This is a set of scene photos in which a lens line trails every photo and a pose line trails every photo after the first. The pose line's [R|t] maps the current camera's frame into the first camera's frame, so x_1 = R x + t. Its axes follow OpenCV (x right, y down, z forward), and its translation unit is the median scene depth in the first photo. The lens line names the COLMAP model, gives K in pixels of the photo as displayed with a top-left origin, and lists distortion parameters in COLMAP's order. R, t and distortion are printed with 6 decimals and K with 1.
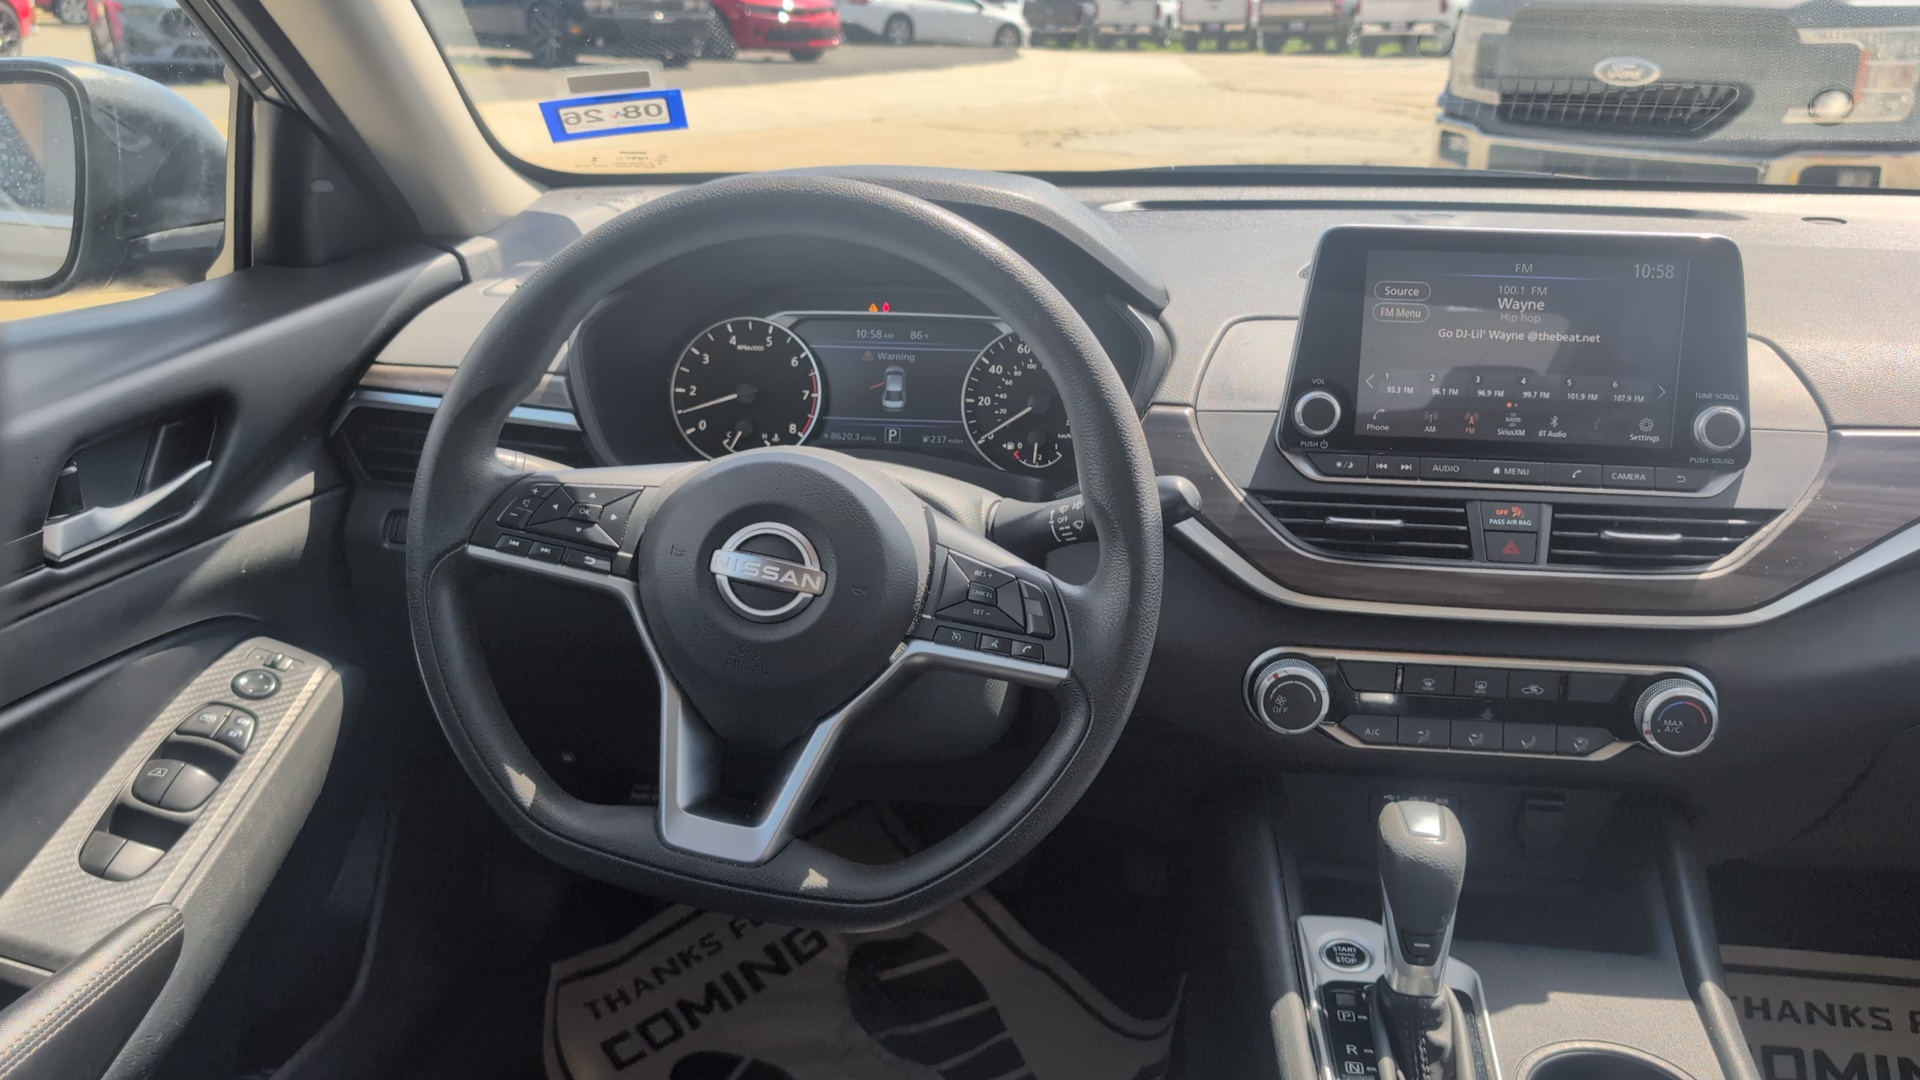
lens RADIAL K [[1591.5, 0, 960.6], [0, 1591.5, 537.7], [0, 0, 1]] dist [0.020698, -0.038609]
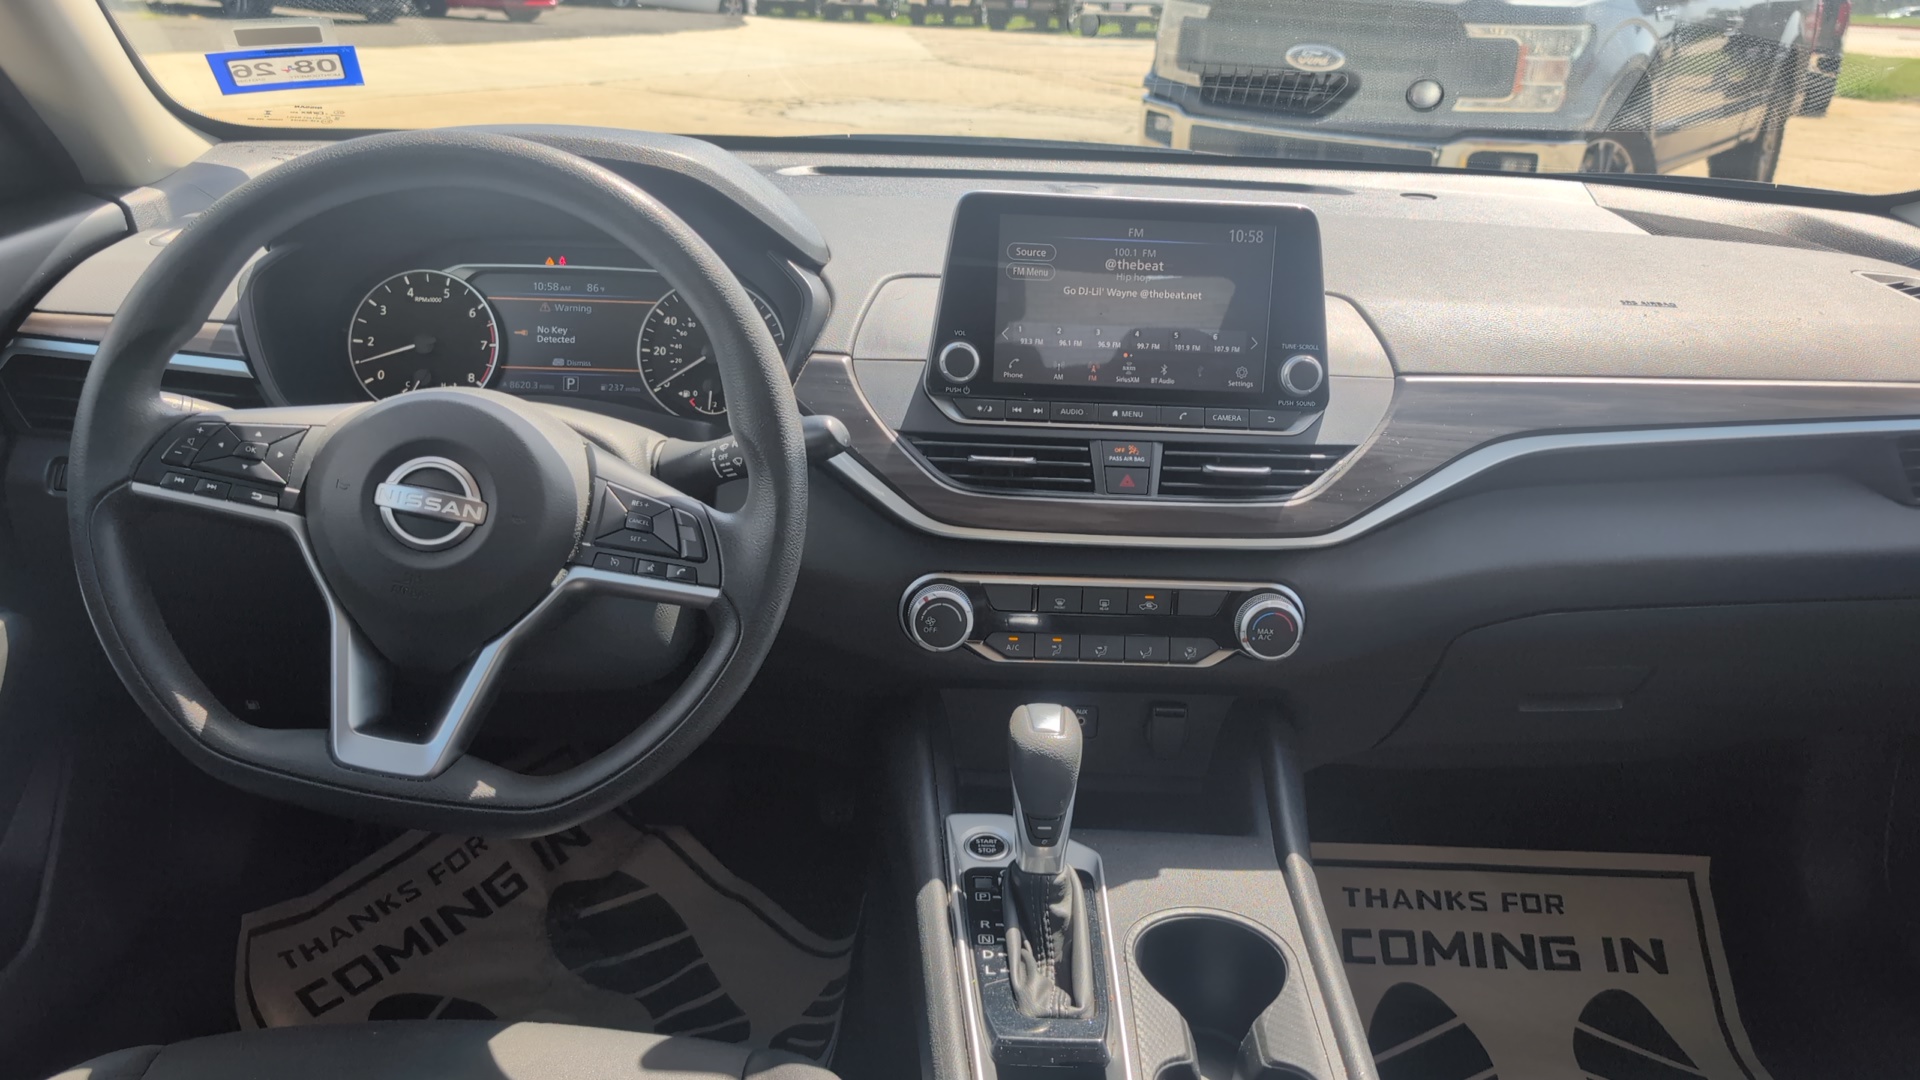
lens RADIAL K [[1591.5, 0, 956.1], [0, 1591.5, 540.9], [0, 0, 1]] dist [0.020698, -0.038609]
pose [[0.986828, -0.016274, 0.160953, 0.041153], [0.013200, 0.999710, 0.020155, 0.023040], [-0.161235, -0.017765, 0.986756, -0.086371]]
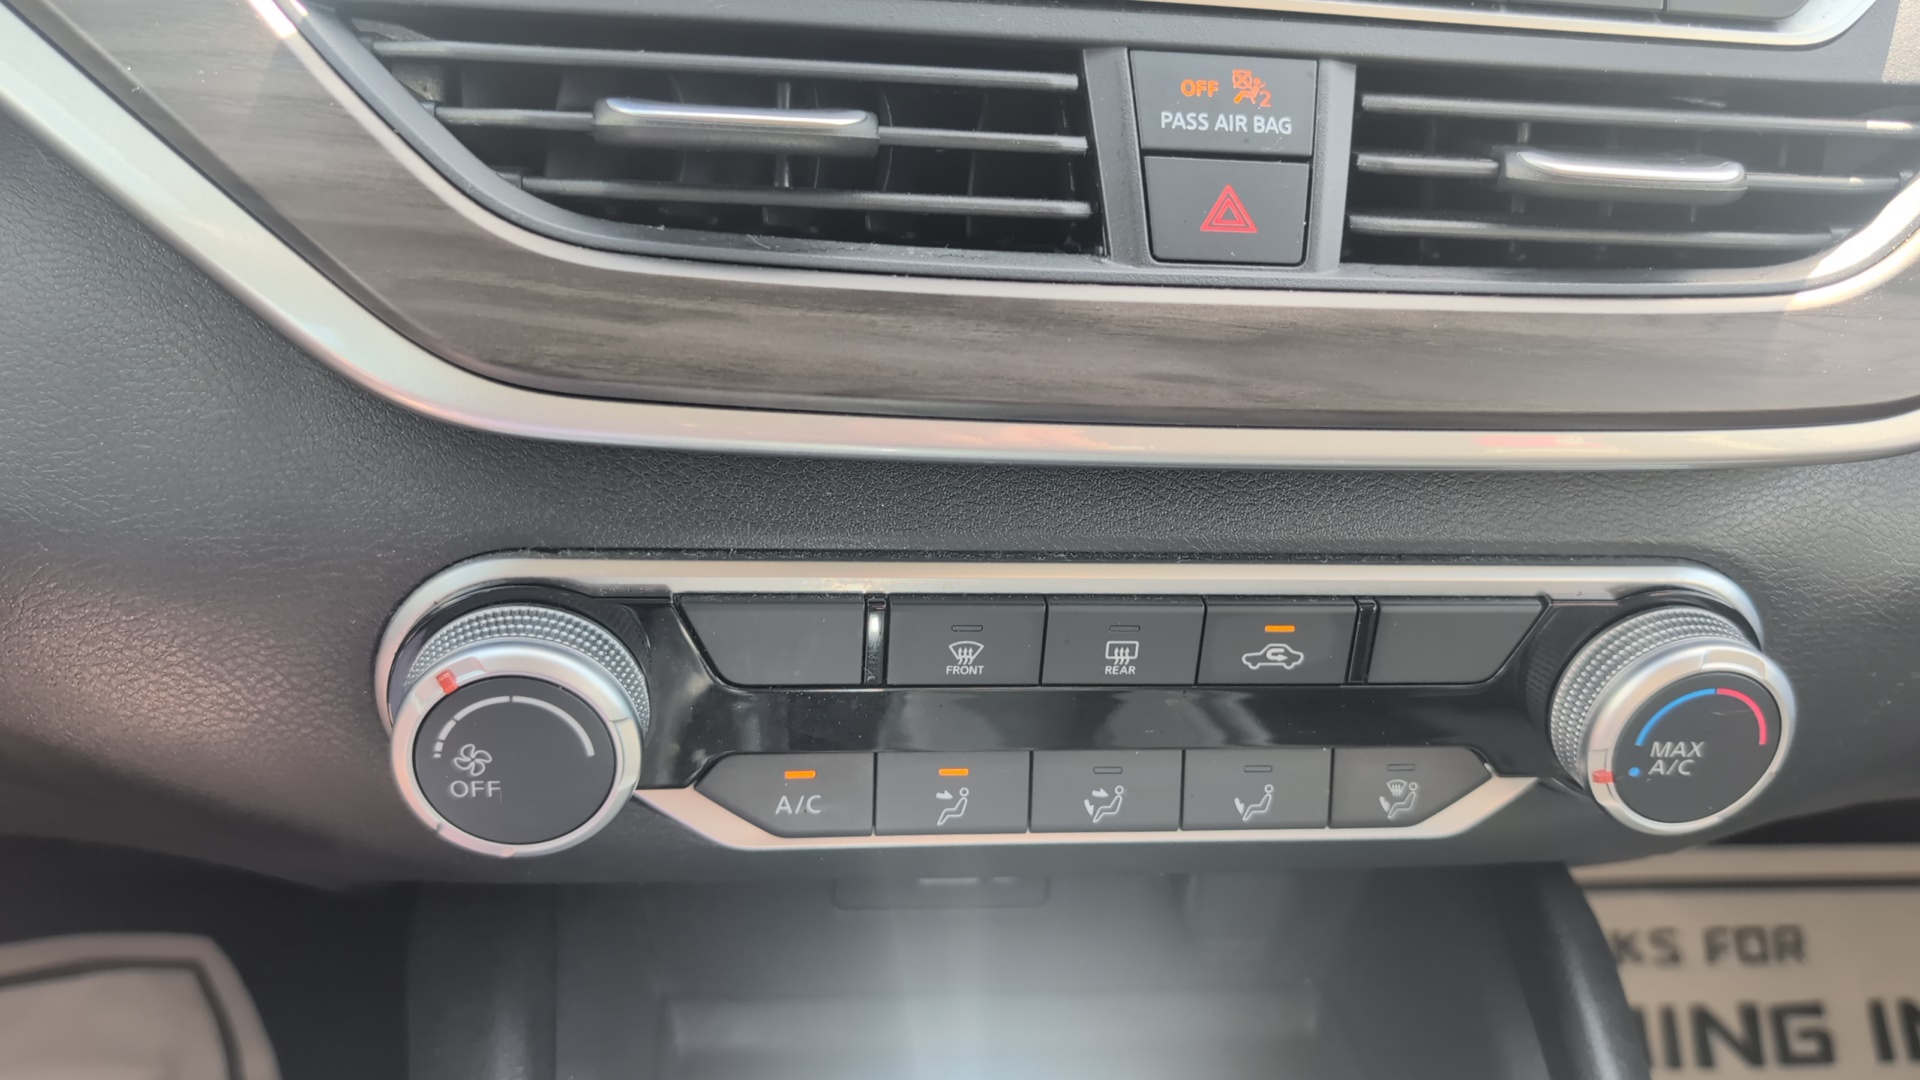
lens RADIAL K [[1591.5, 0, 1013.5], [0, 1591.5, 547.0], [0, 0, 1]] dist [0.020698, -0.038609]
pose [[0.958995, -0.064818, 0.275913, 0.210369], [0.005399, 0.977499, 0.210871, 0.004210], [-0.283373, -0.200735, 0.937766, 0.685169]]
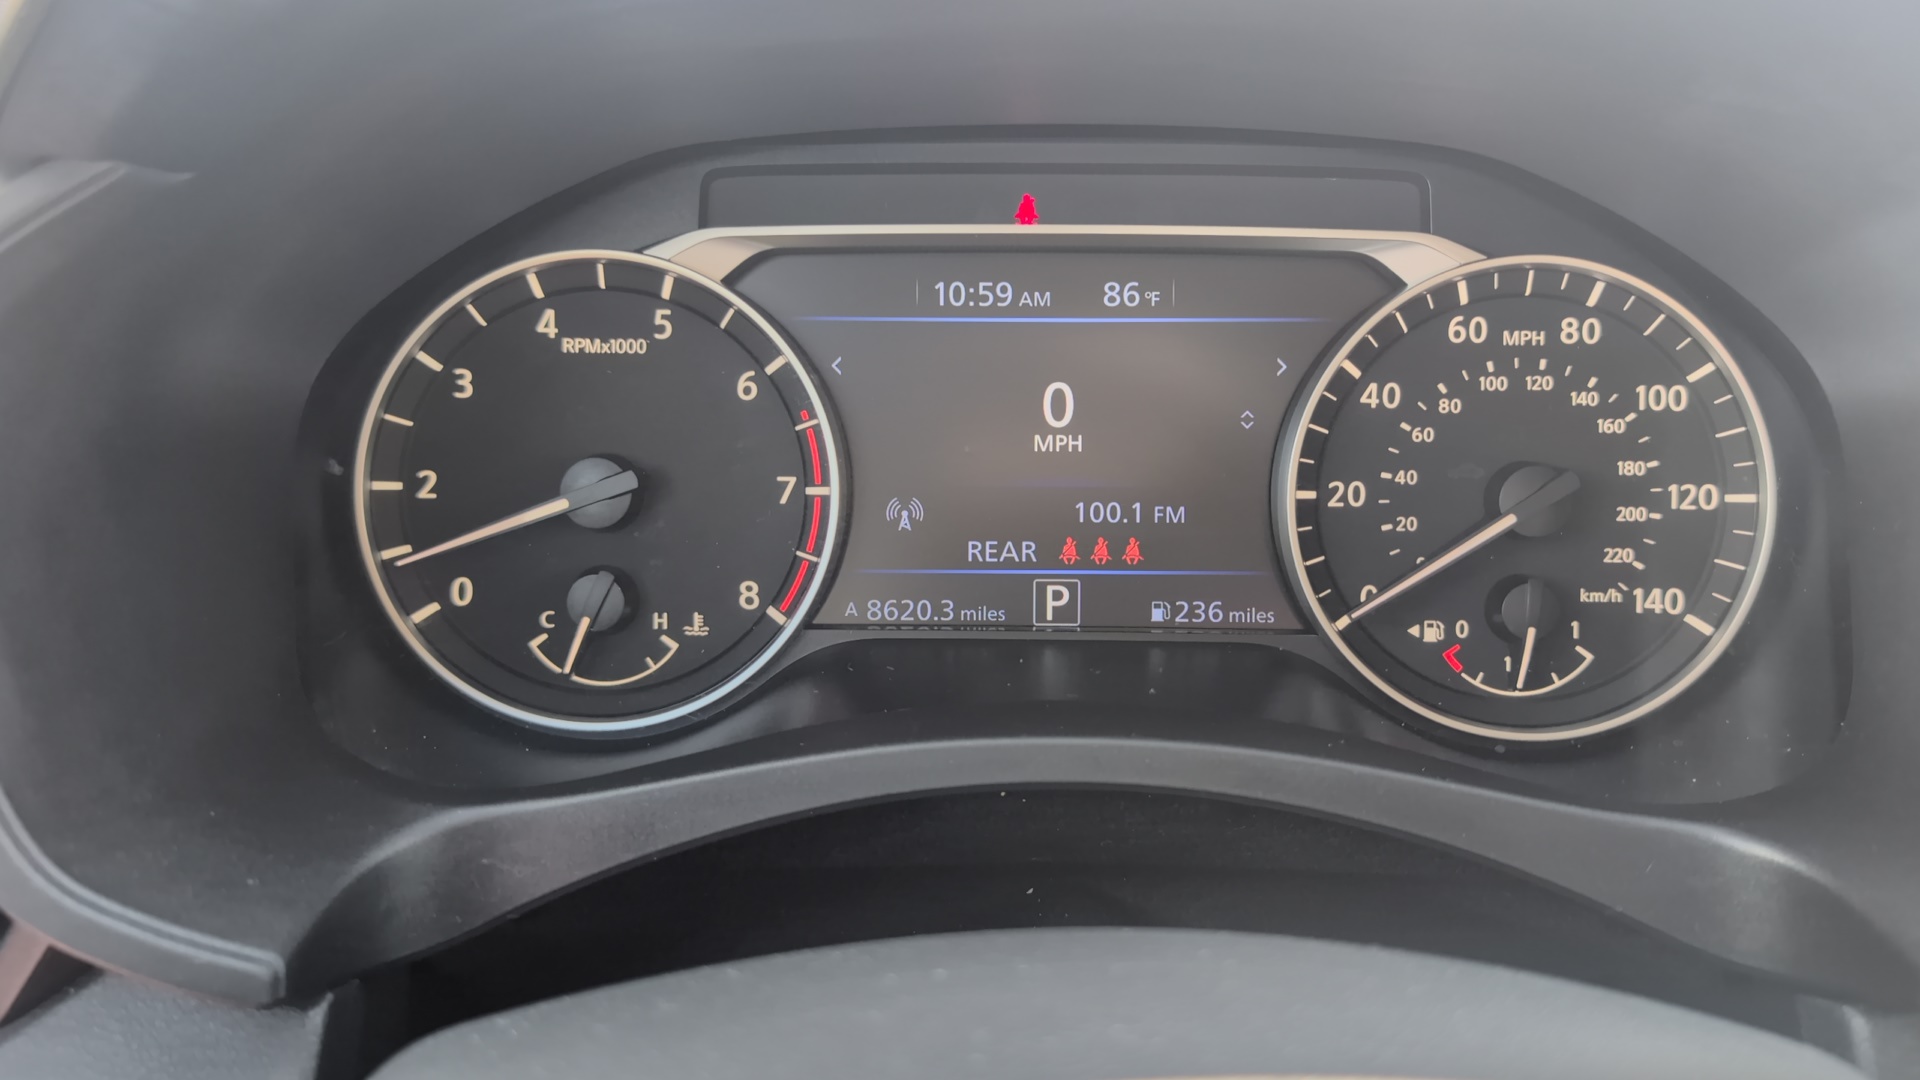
lens RADIAL K [[1591.5, 0, 954.6], [0, 1591.5, 544.3], [0, 0, 1]] dist [0.020698, -0.038609]
pose [[0.993804, -0.039313, 0.103958, -0.108241], [0.035235, 0.998547, 0.040776, -0.100669], [-0.105410, -0.036861, 0.993745, 0.751712]]
